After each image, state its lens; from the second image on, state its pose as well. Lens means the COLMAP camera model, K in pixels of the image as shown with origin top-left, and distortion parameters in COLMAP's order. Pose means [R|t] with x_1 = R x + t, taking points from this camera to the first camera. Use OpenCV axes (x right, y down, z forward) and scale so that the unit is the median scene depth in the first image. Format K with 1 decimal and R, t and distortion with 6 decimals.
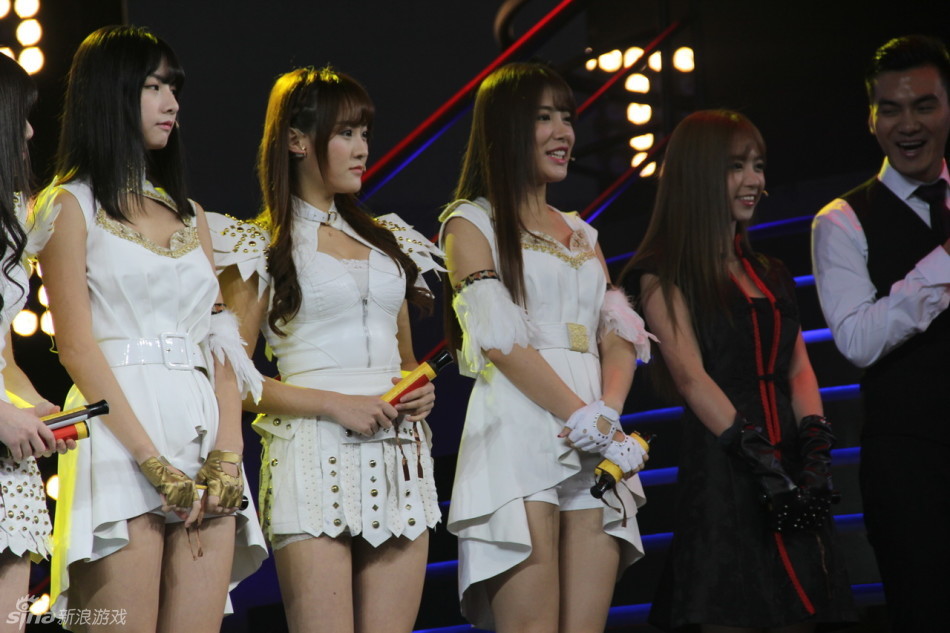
lens RADIAL K [[4941.6, 0, 475.0], [0, 4941.6, 316.5], [0, 0, 1]] dist [-2.568872, 2.452303]
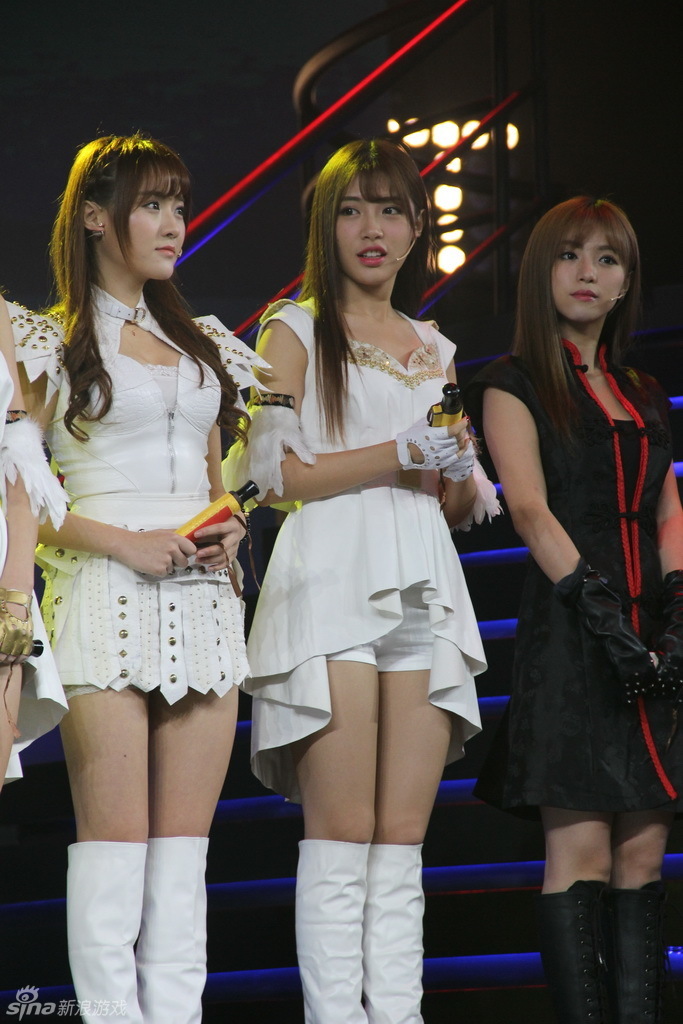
lens RADIAL K [[6488.7, 0, 341.5], [0, 6488.7, 512.0], [0, 0, 1]] dist [3.202582, -28.923936]
pose [[0.997852, 0.063092, 0.017619, -0.011852], [-0.063375, 0.997862, 0.015973, -0.006316], [-0.016574, -0.017056, 0.999717, -0.128307]]
